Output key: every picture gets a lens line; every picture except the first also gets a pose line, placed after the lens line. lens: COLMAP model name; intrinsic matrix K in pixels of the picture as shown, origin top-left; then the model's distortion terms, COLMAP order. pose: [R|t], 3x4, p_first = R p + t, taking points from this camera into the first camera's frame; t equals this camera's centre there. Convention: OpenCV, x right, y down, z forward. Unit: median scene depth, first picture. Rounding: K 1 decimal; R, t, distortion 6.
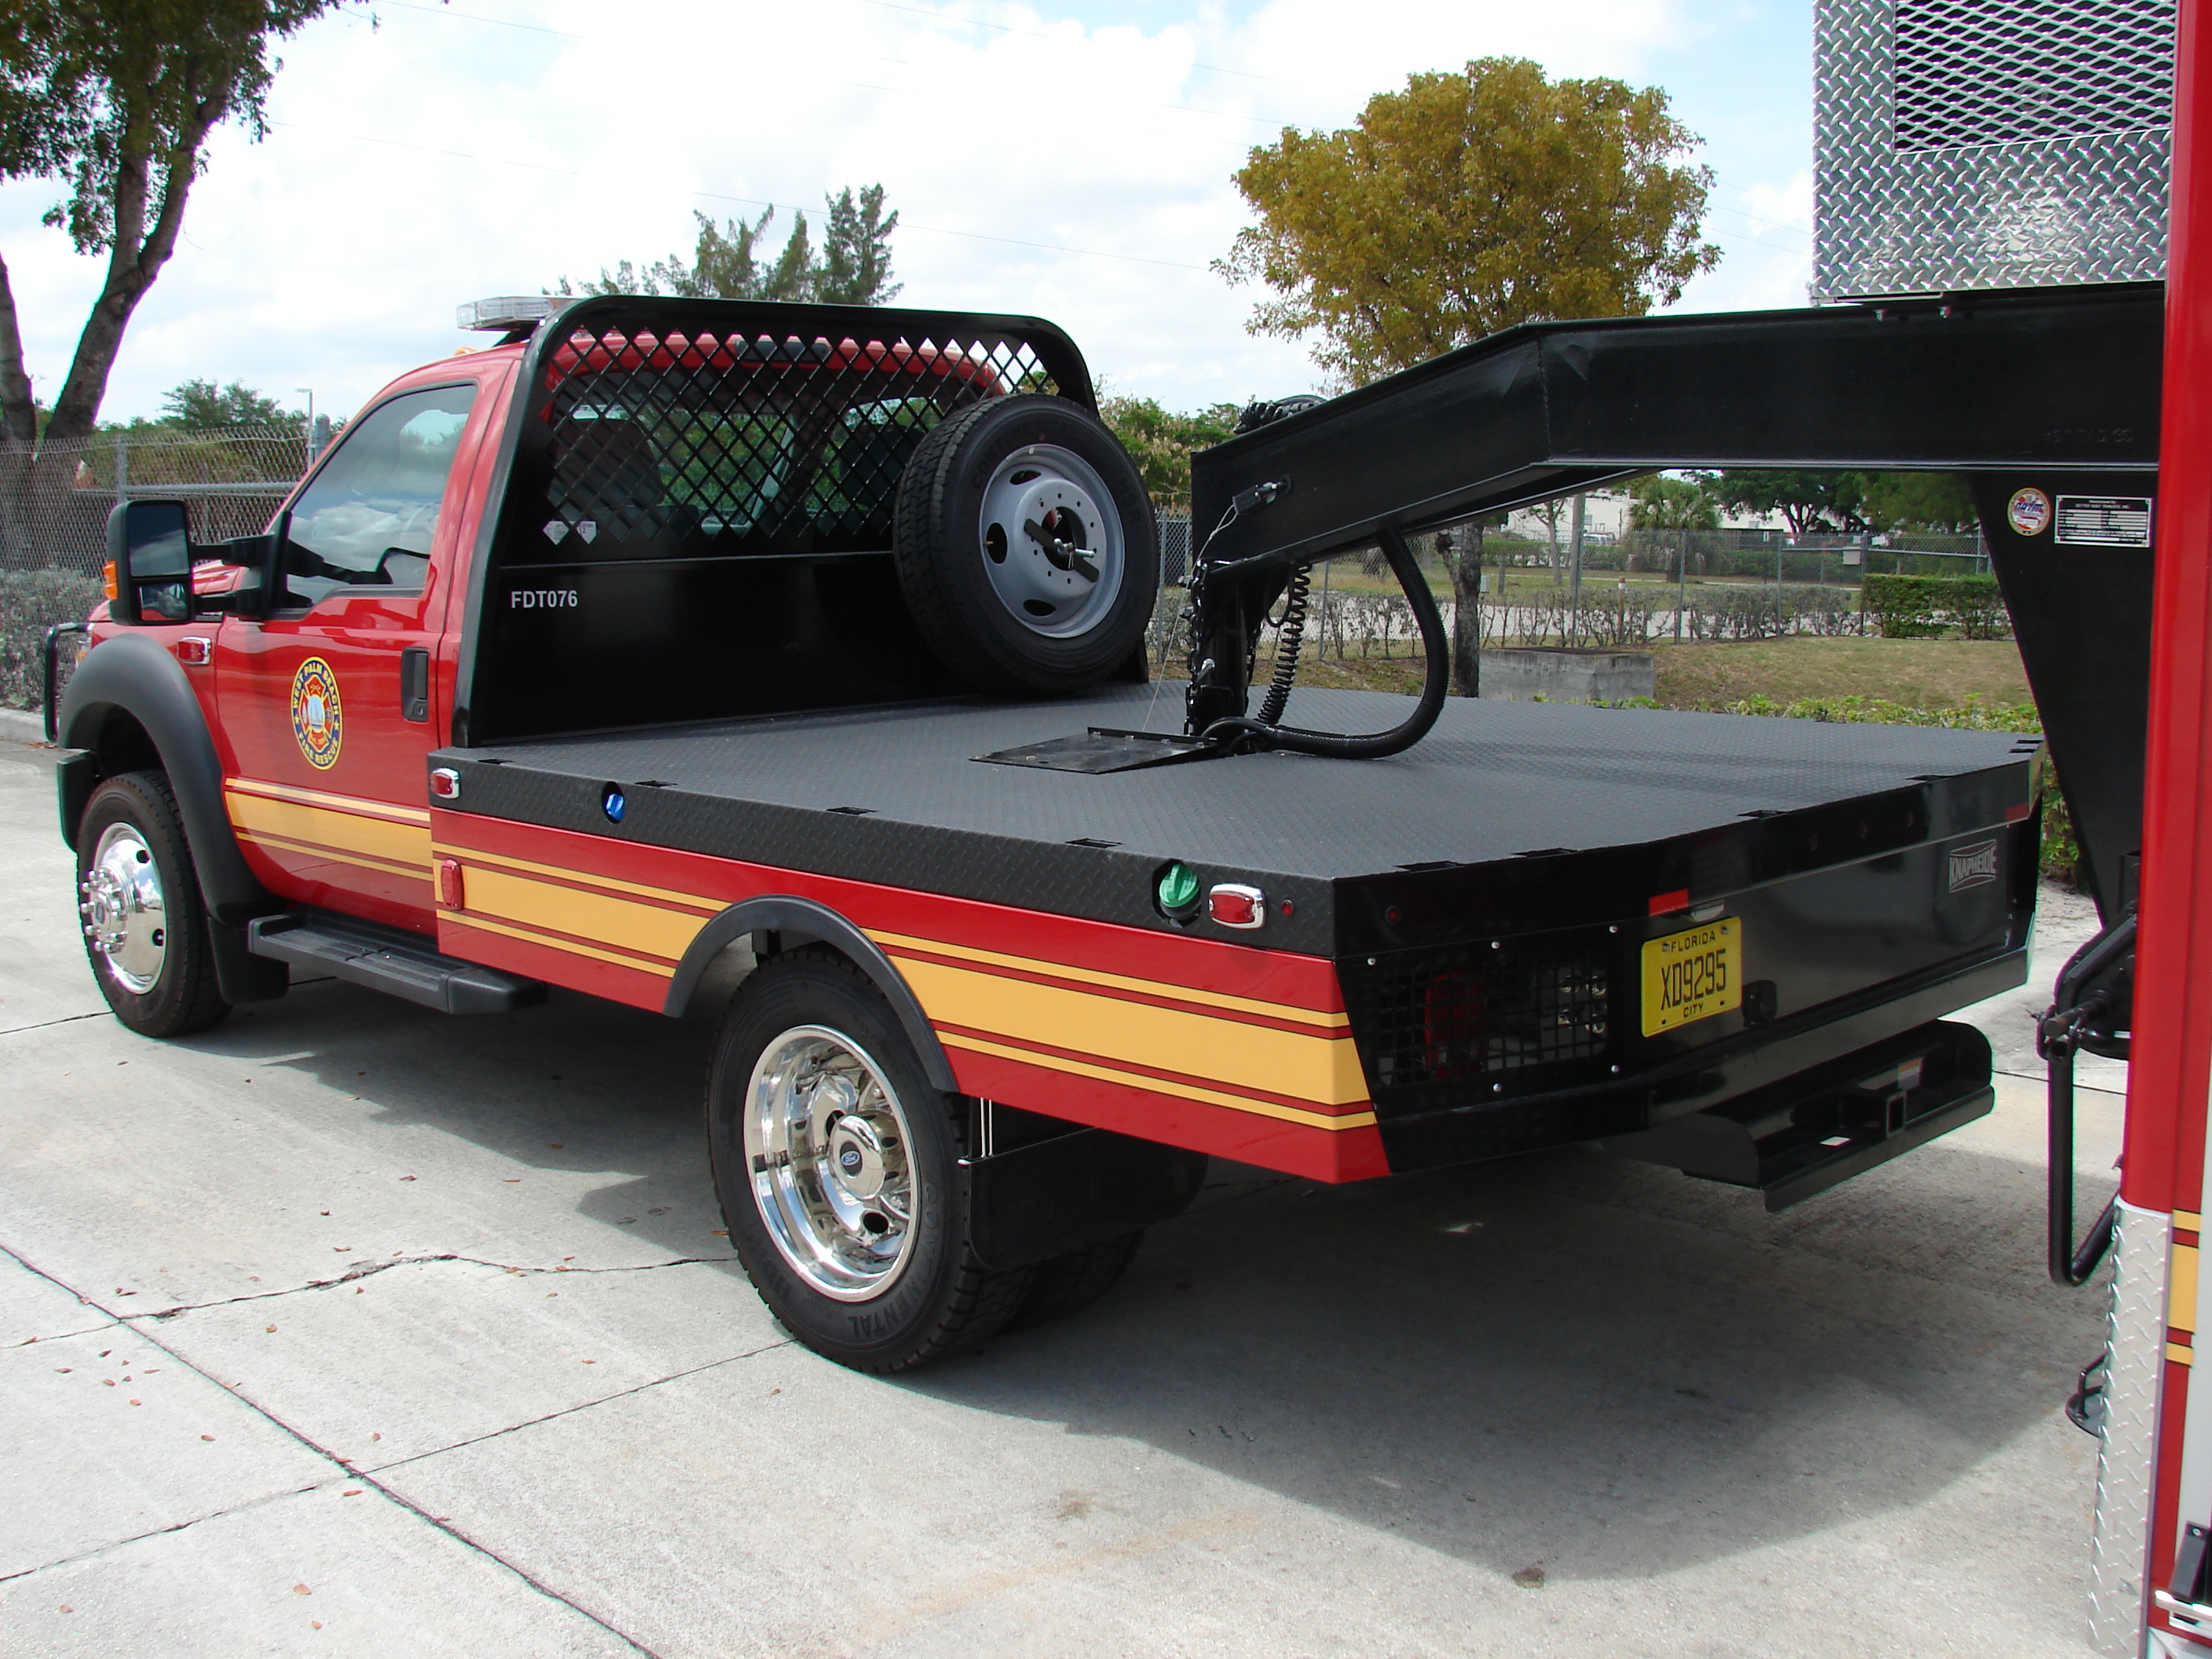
lens RADIAL K [[2394.0, 0, 1094.2], [0, 2394.0, 816.3], [0, 0, 1]] dist [-0.189414, 0.191779]
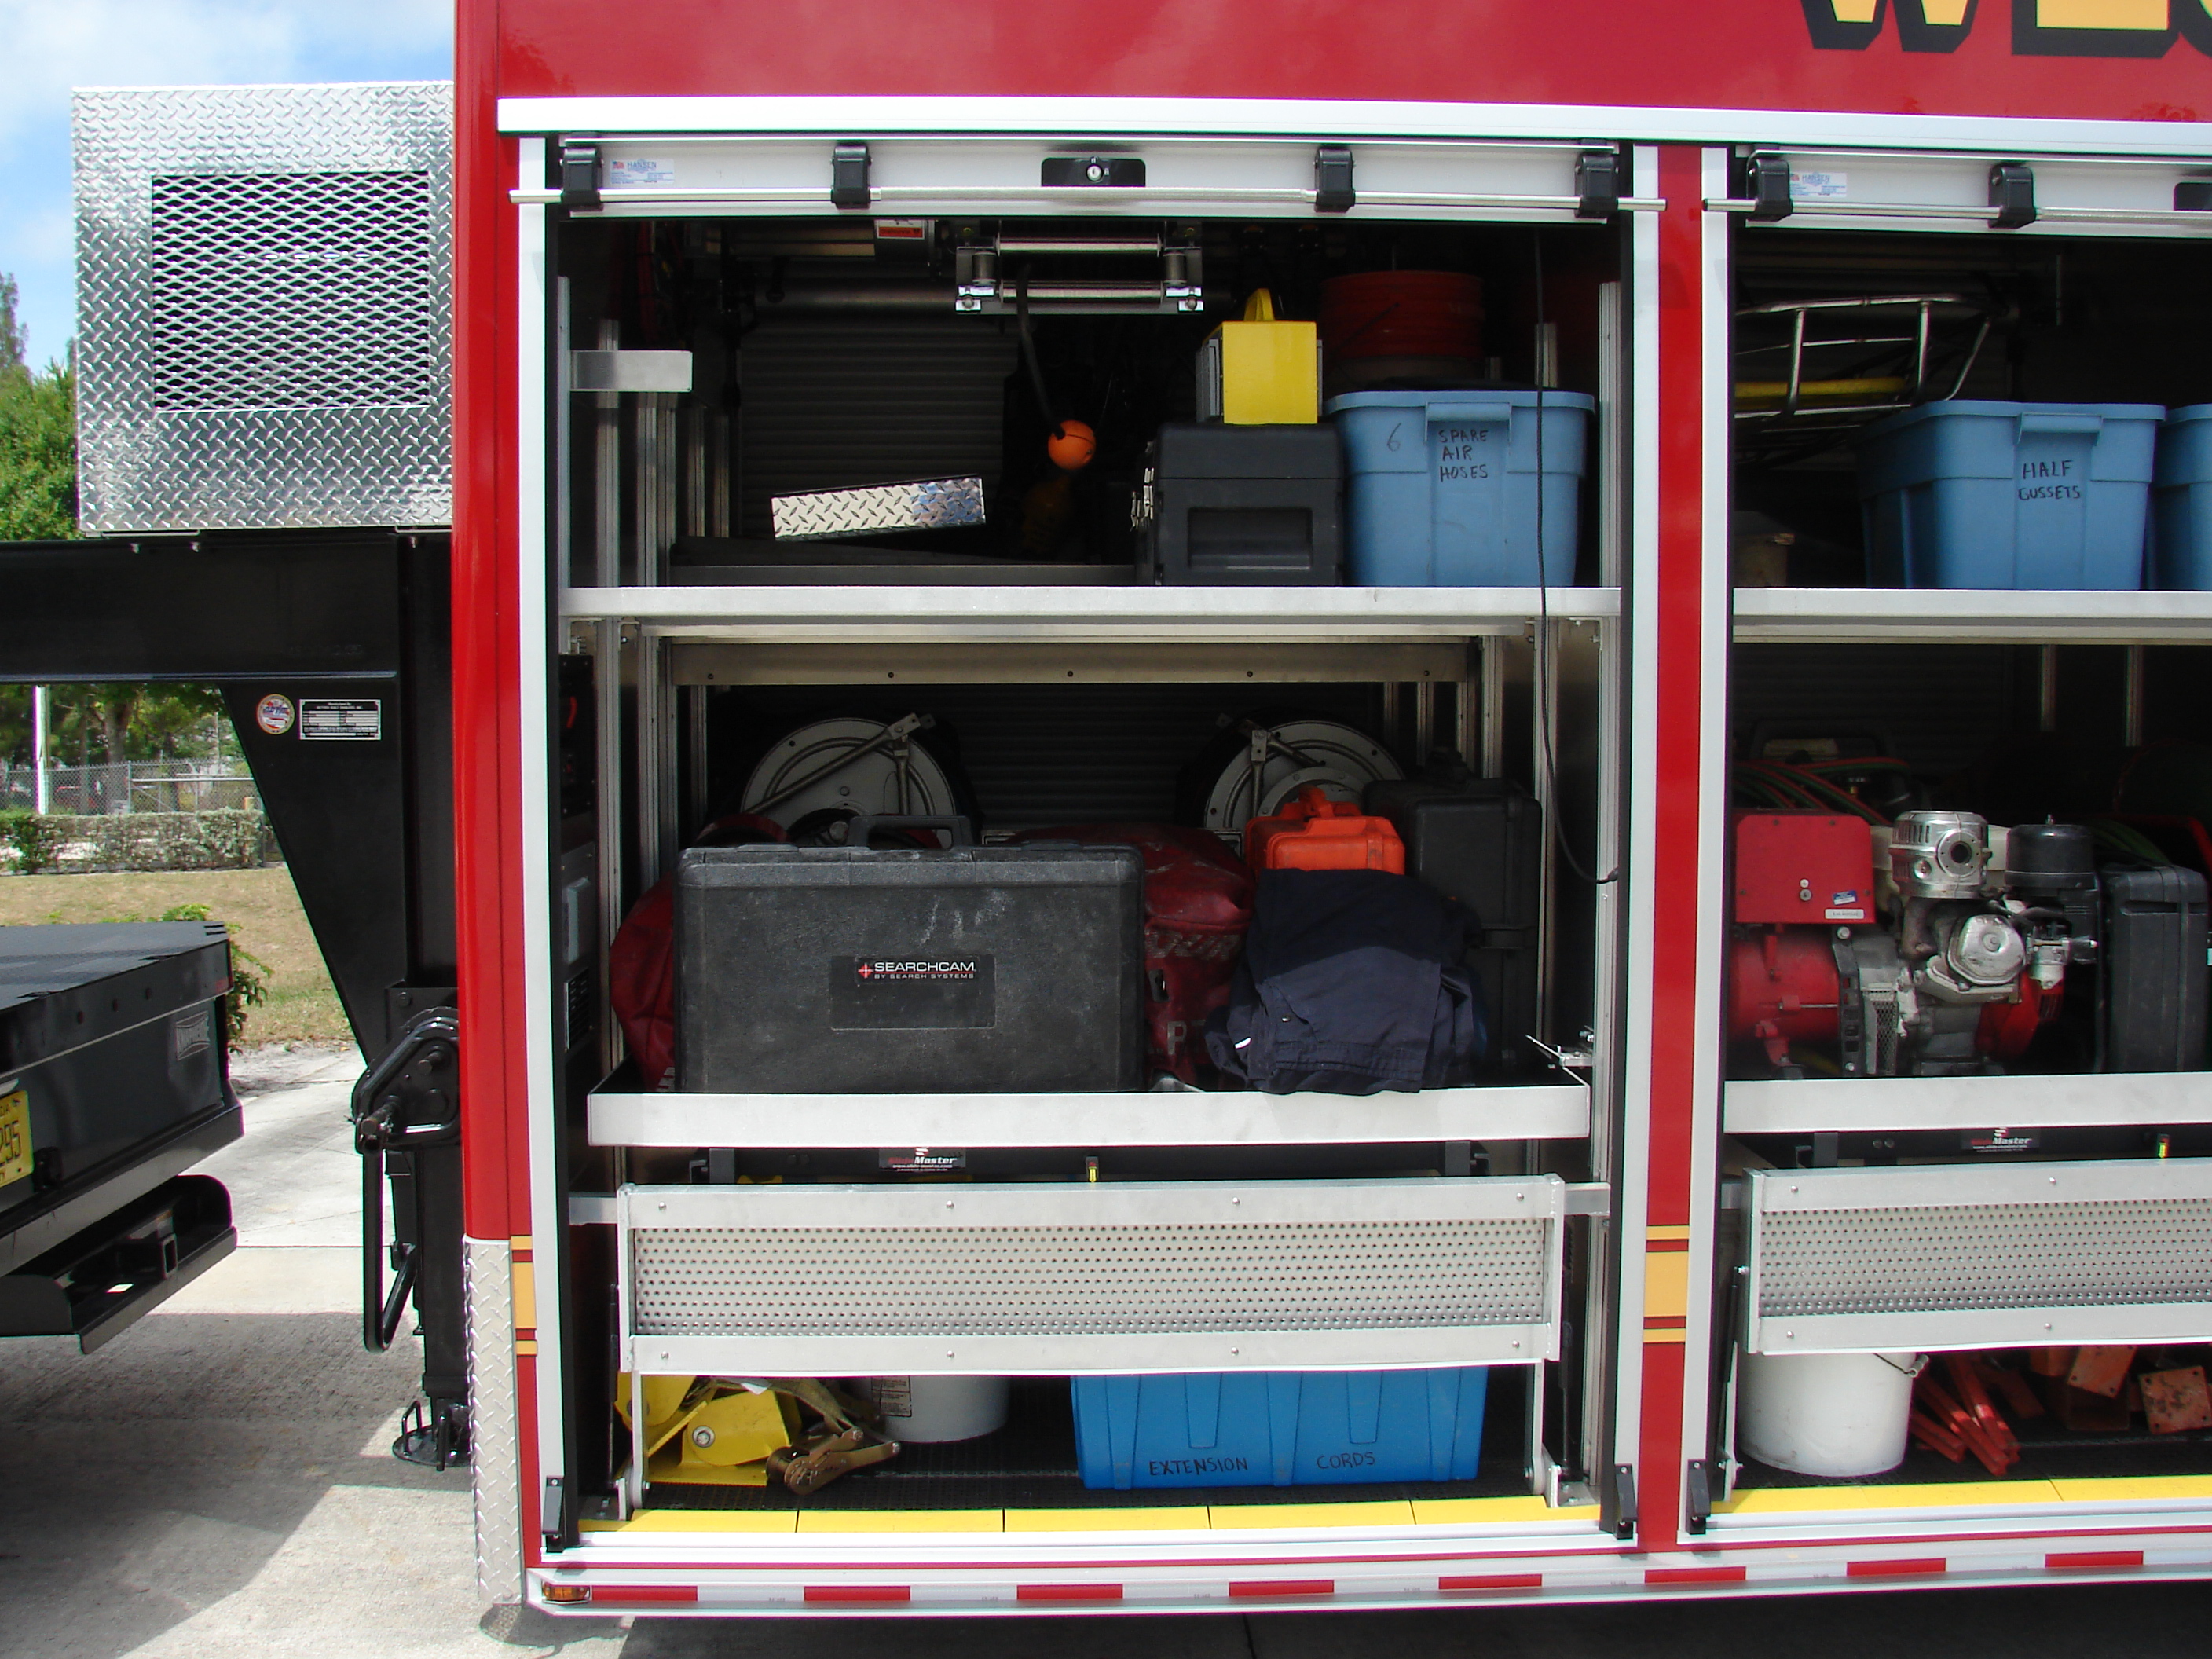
lens RADIAL K [[2394.0, 0, 1094.2], [0, 2394.0, 816.3], [0, 0, 1]] dist [-0.189414, 0.191779]
pose [[0.658178, -0.020892, 0.752572, -0.208362], [0.108852, 0.991752, -0.067666, 0.044134], [-0.744952, 0.126455, 0.655024, -0.087836]]
